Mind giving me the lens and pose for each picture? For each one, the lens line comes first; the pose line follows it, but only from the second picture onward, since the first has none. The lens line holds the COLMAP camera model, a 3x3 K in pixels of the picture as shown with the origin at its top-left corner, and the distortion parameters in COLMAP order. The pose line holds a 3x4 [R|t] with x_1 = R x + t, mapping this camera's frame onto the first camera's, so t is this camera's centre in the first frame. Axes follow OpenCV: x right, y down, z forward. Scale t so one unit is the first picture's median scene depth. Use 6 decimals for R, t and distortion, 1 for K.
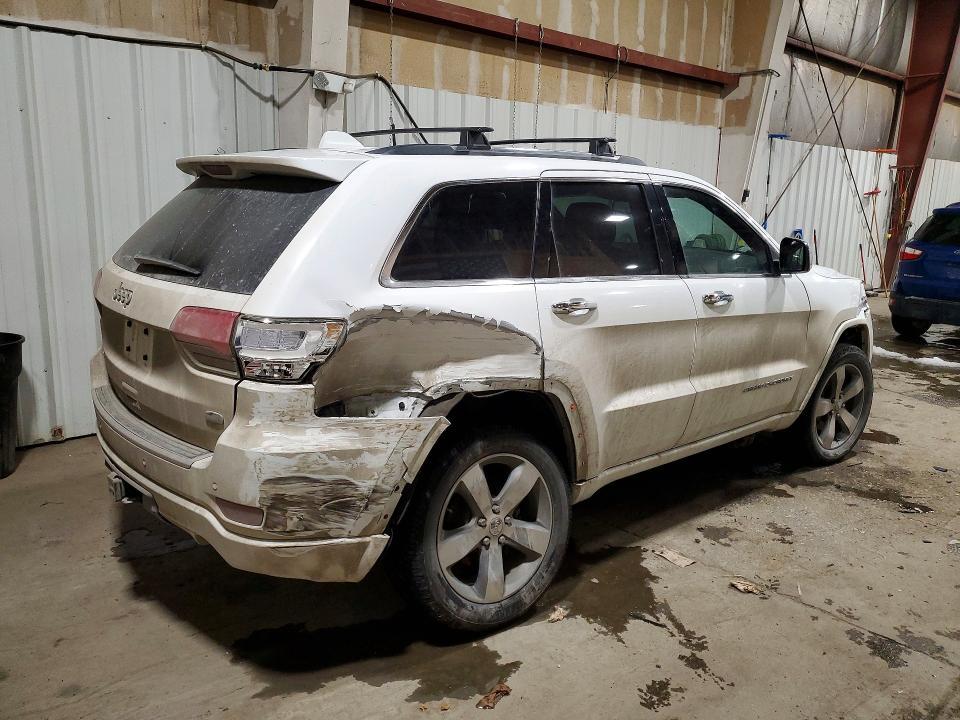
lens RADIAL K [[746.1, 0, 480.0], [0, 746.1, 360.0], [0, 0, 1]] dist [0.004734, 0.001725]
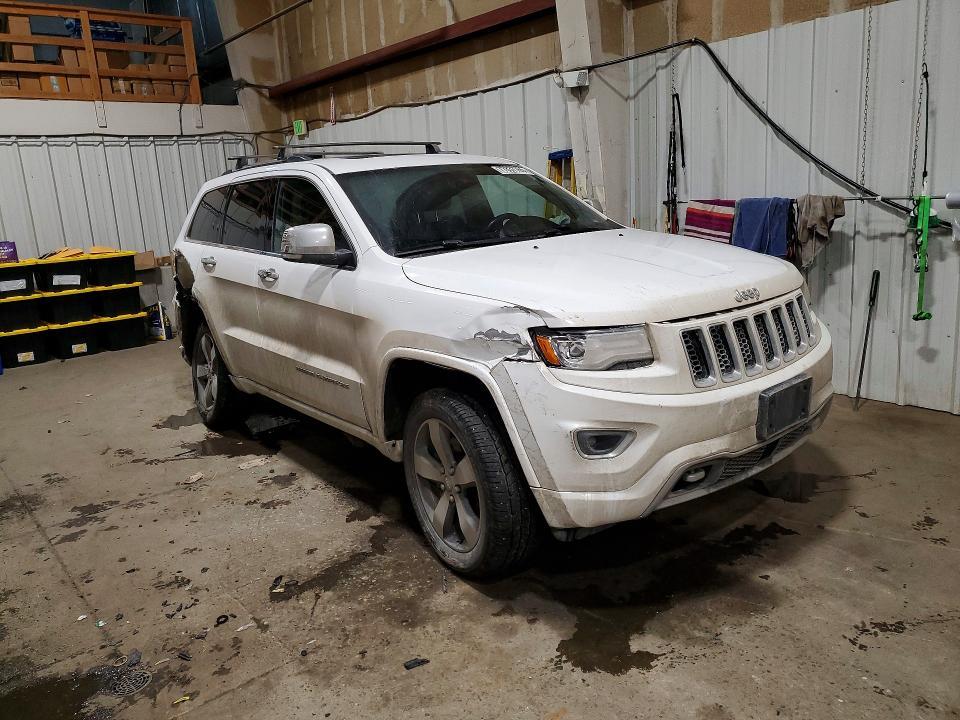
lens RADIAL K [[753.6, 0, 480.0], [0, 753.6, 360.0], [0, 0, 1]] dist [-0.005513, -0.003230]
pose [[-0.065300, 0.199545, -0.977710, 1.373379], [-0.148284, 0.966983, 0.207259, -0.229708], [0.986787, 0.158512, -0.033555, 1.287543]]
